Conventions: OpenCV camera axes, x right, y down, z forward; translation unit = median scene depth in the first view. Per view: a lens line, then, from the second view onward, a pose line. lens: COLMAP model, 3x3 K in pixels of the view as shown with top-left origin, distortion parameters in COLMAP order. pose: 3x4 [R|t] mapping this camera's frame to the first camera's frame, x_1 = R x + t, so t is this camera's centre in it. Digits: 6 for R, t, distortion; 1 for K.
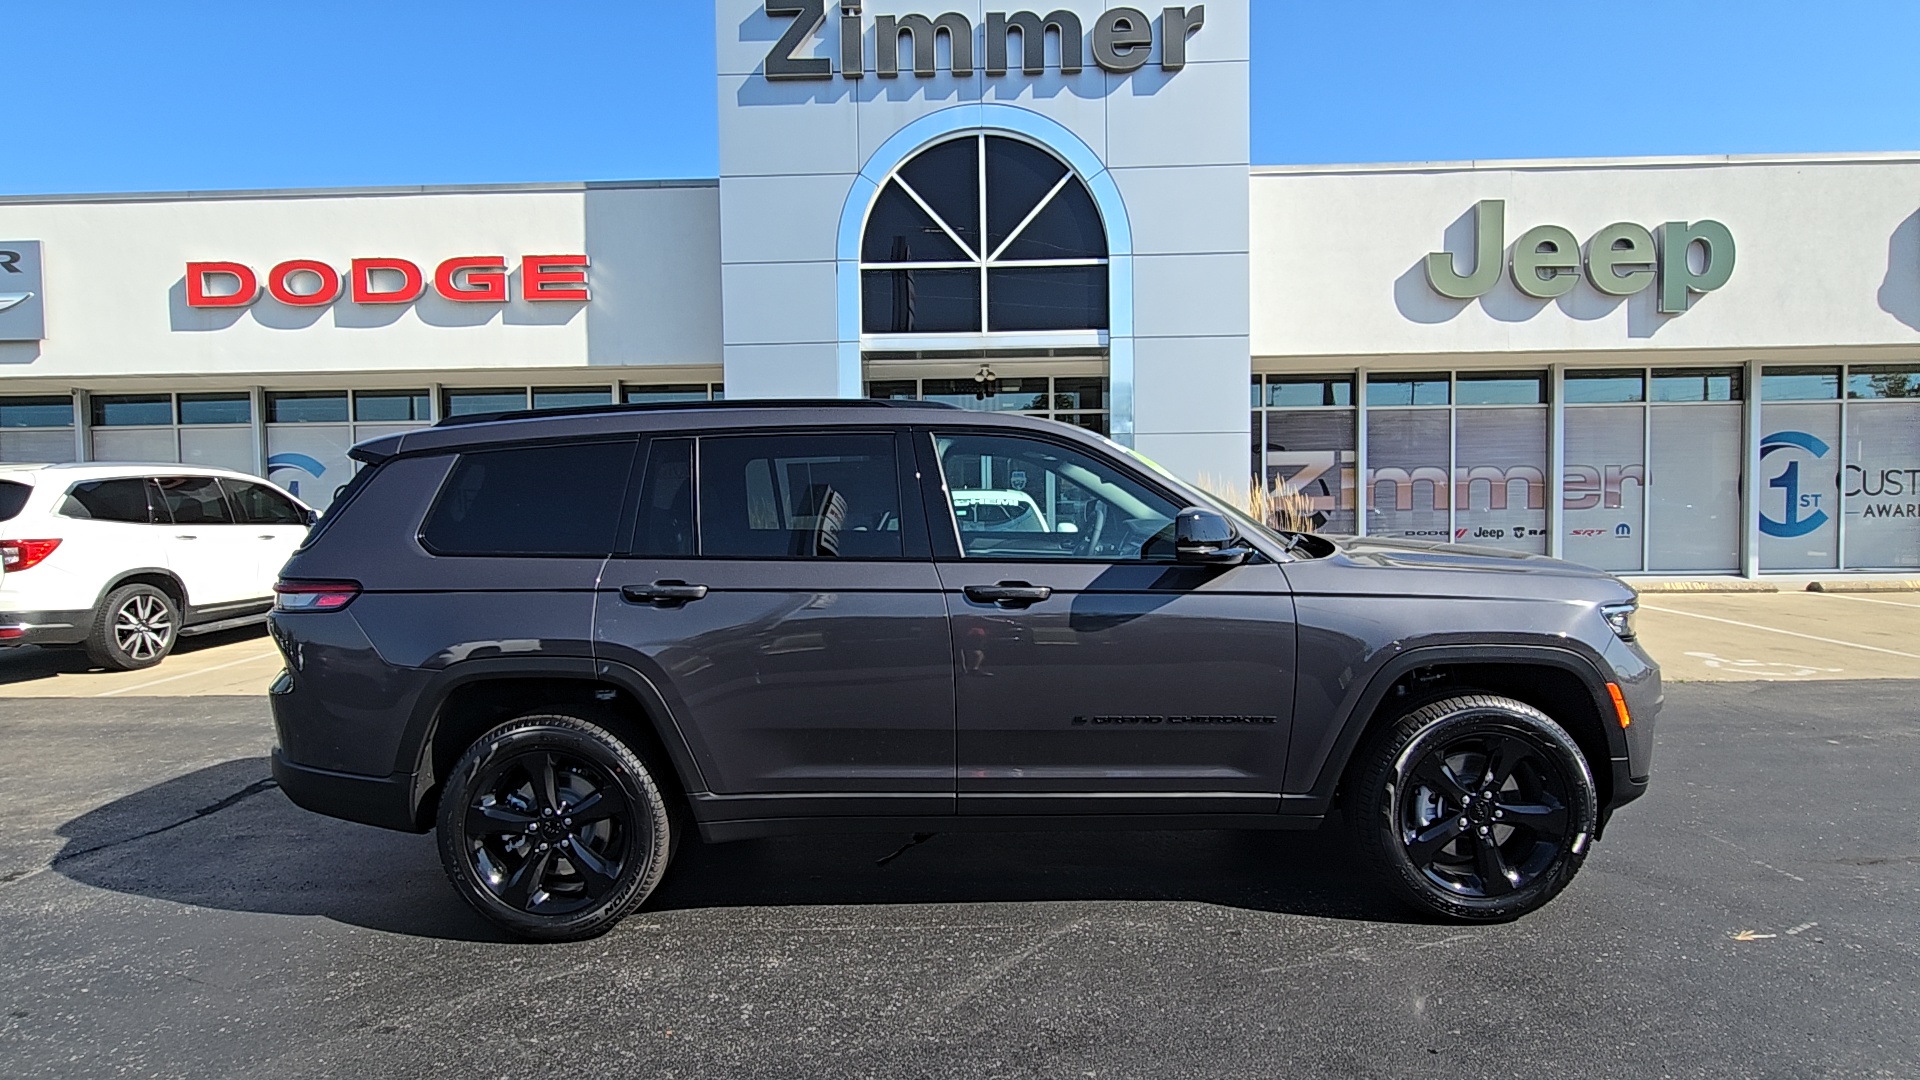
lens RADIAL K [[971.1, 0, 954.0], [0, 971.1, 546.7], [0, 0, 1]] dist [0.002771, -0.001856]
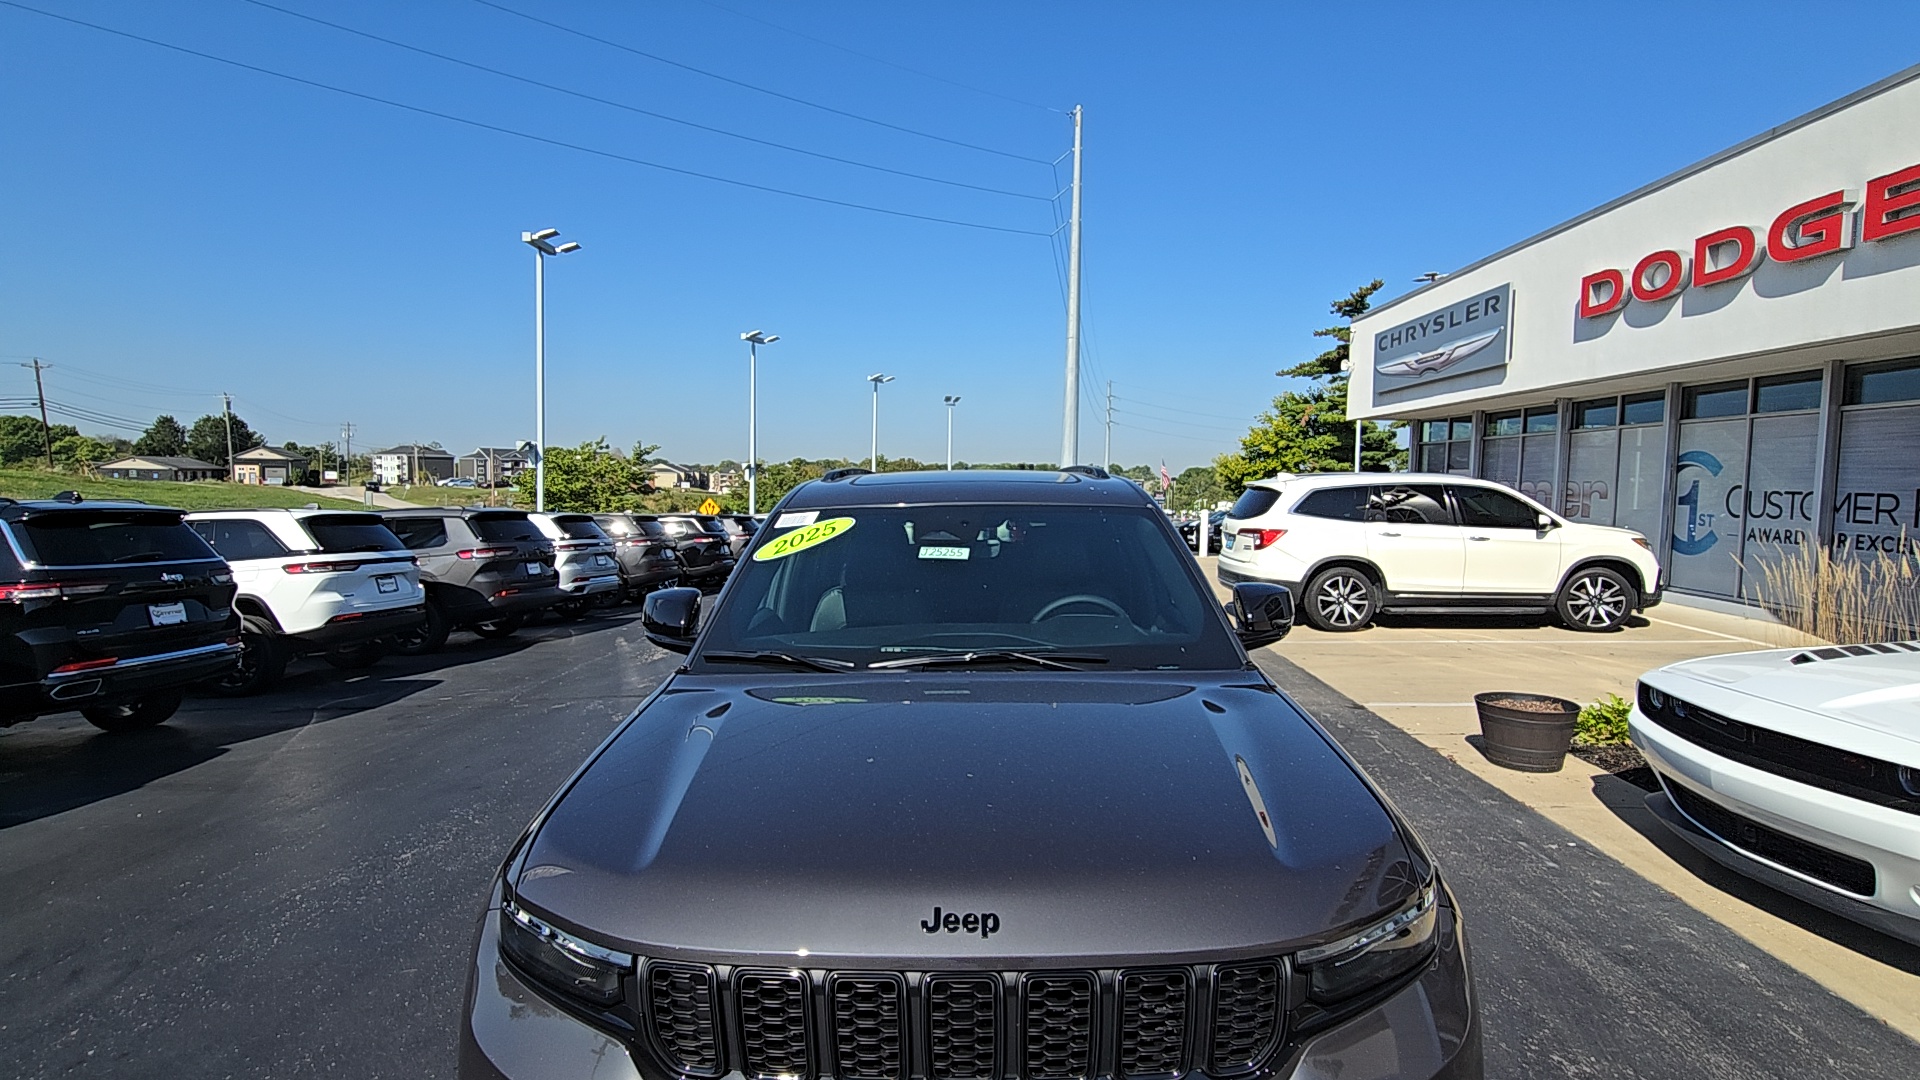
lens RADIAL K [[971.1, 0, 948.7], [0, 971.1, 545.3], [0, 0, 1]] dist [0.002771, -0.001856]
pose [[-0.015759, 0.082262, -0.996486, 0.340730], [-0.057688, 0.994875, 0.083042, -0.050619], [0.998210, 0.058794, -0.010933, 0.354004]]
